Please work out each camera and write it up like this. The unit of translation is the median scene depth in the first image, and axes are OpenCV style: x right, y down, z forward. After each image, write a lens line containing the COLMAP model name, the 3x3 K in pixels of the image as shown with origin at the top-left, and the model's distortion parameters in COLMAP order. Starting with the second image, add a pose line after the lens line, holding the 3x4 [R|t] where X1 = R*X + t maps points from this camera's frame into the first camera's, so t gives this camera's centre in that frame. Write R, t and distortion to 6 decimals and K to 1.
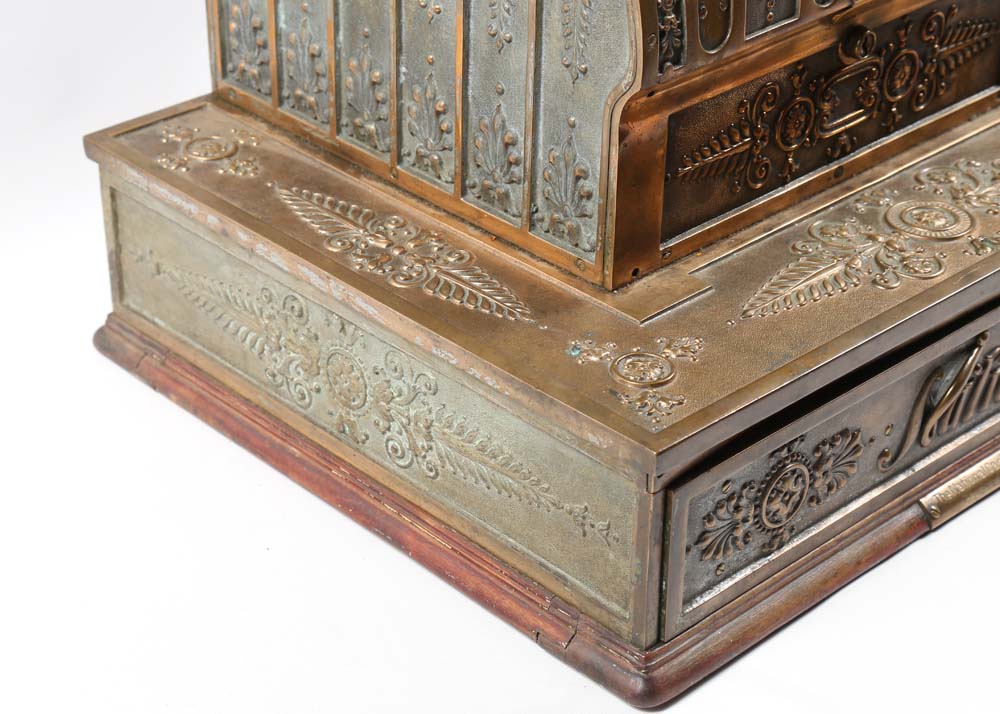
lens RADIAL K [[2131.0, 0, 428.9], [0, 2131.0, 335.8], [0, 0, 1]] dist [0.222076, 0.000000]
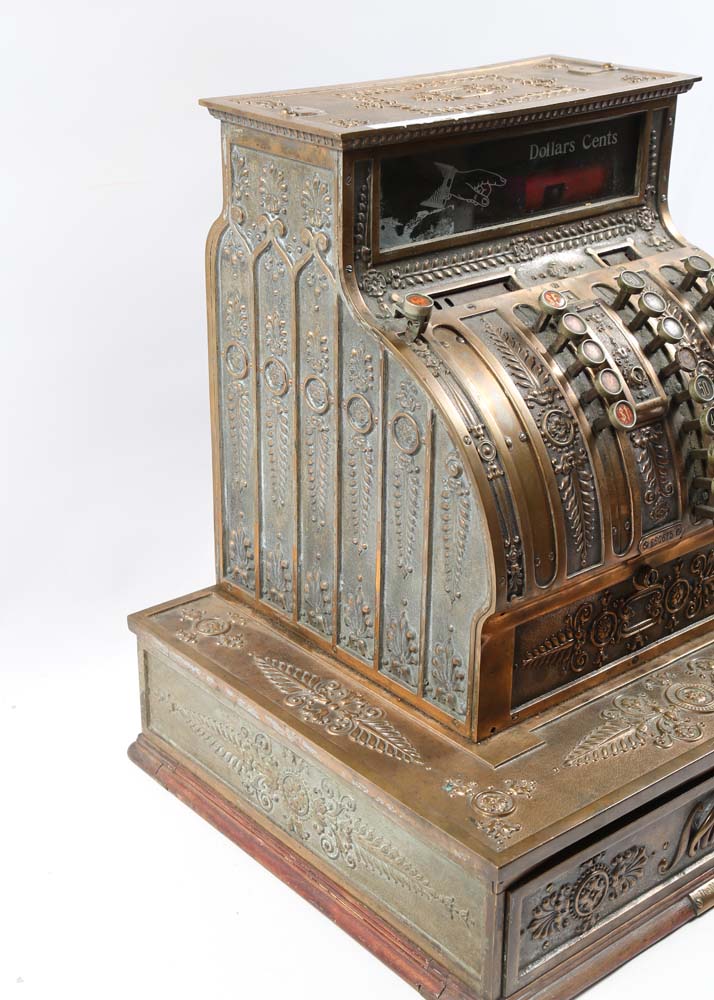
lens RADIAL K [[1552.5, 0, 358.5], [0, 1552.5, 504.1], [0, 0, 1]] dist [0.130717, 0.000000]
pose [[0.999355, 0.026349, -0.024394, 0.025272], [-0.029008, 0.992827, -0.115989, -0.055149], [0.021163, 0.116622, 0.992951, -0.082775]]
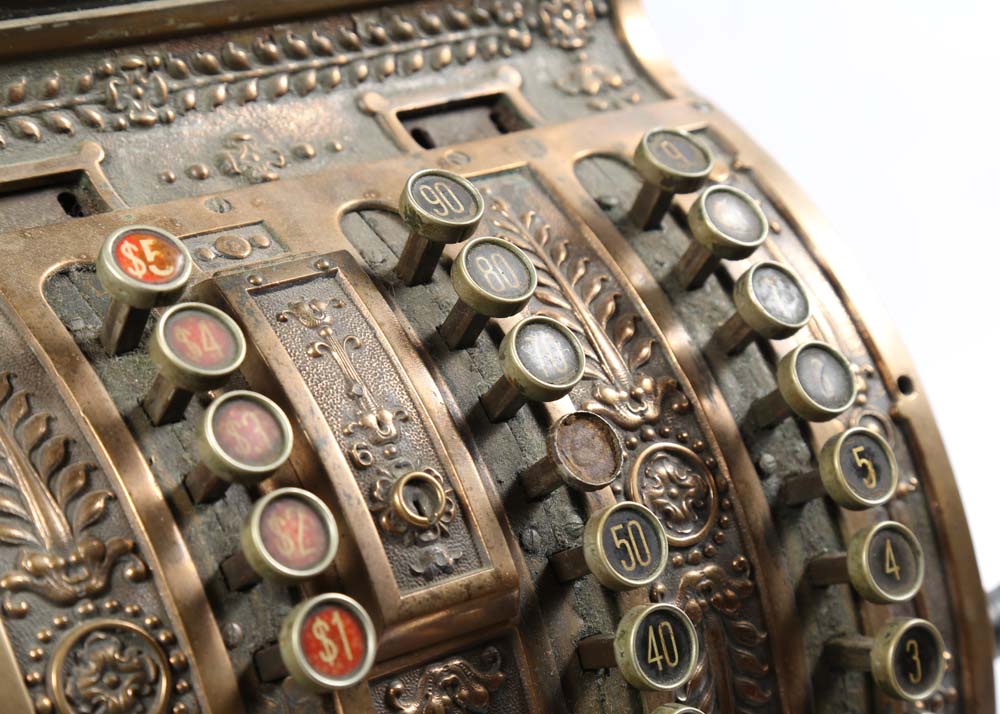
lens RADIAL K [[2647.3, 0, 495.8], [0, 2647.3, 354.5], [0, 0, 1]] dist [0.342565, 0.000000]
pose [[0.997647, 0.059486, -0.034072, 0.219365], [-0.064210, 0.984945, -0.160498, -0.208848], [0.024011, 0.162308, 0.986448, 0.385989]]
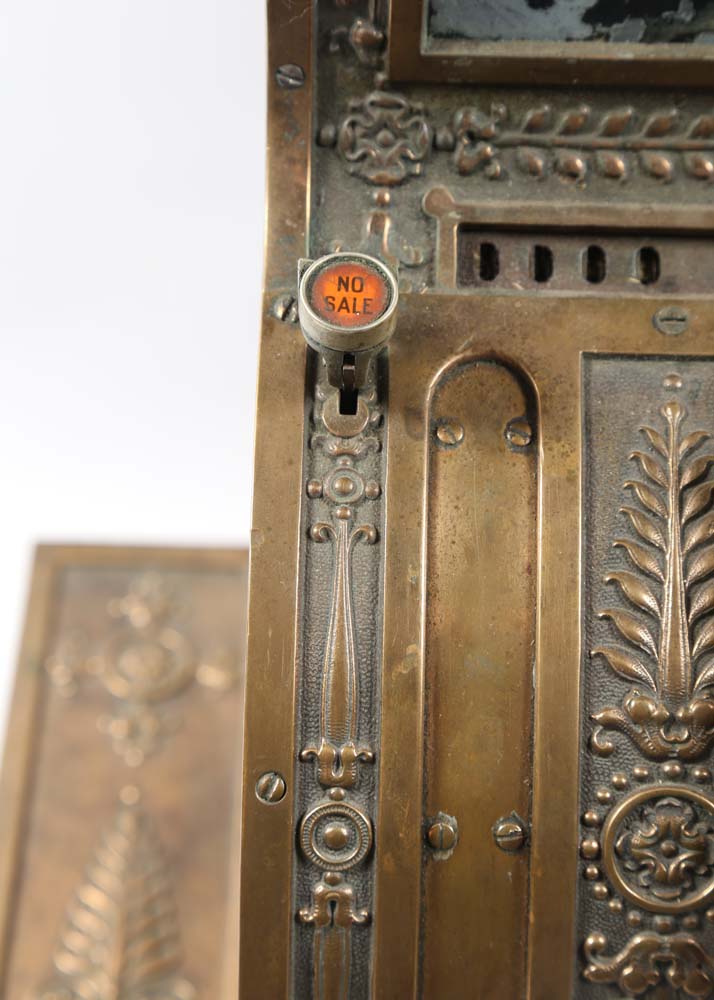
lens RADIAL K [[2647.3, 0, 363.3], [0, 2647.3, 496.0], [0, 0, 1]] dist [0.342565, 0.000000]
pose [[0.732970, 0.484585, -0.477423, 0.298921], [-0.367583, 0.872677, 0.321431, -0.428494], [0.572397, -0.060106, 0.817771, 0.467465]]
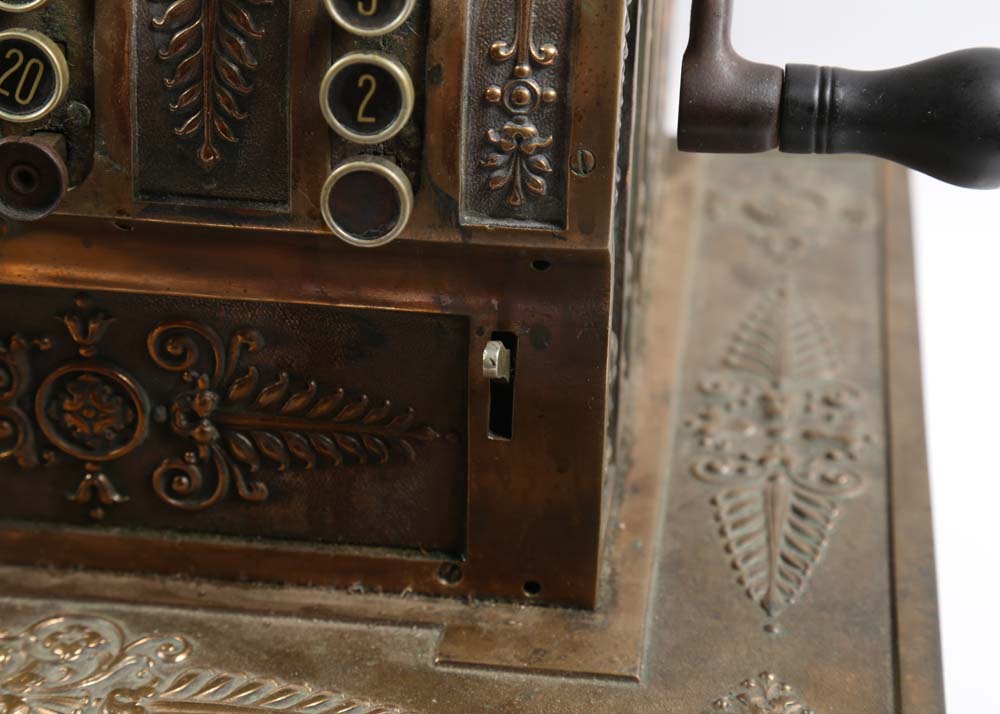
lens RADIAL K [[2647.3, 0, 499.8], [0, 2647.3, 355.4], [0, 0, 1]] dist [0.342565, 0.000000]
pose [[0.659047, 0.369586, -0.655029, 0.705084], [-0.404225, 0.908508, 0.105902, -0.245956], [0.634239, 0.194985, 0.748146, 0.637778]]
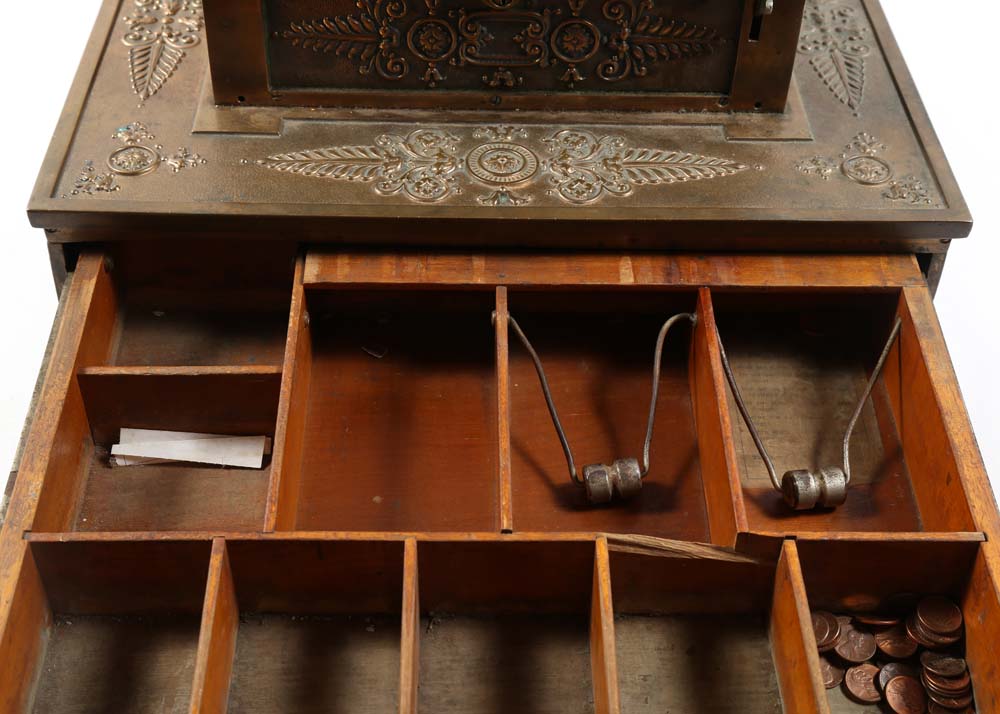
lens RADIAL K [[1410.5, 0, 496.3], [0, 1410.5, 362.1], [0, 0, 1]] dist [0.095325, 0.000000]
pose [[0.752076, 0.462351, -0.469695, 0.645609], [-0.361180, 0.885242, 0.293079, -0.183621], [0.551299, -0.050773, 0.832761, 0.371288]]
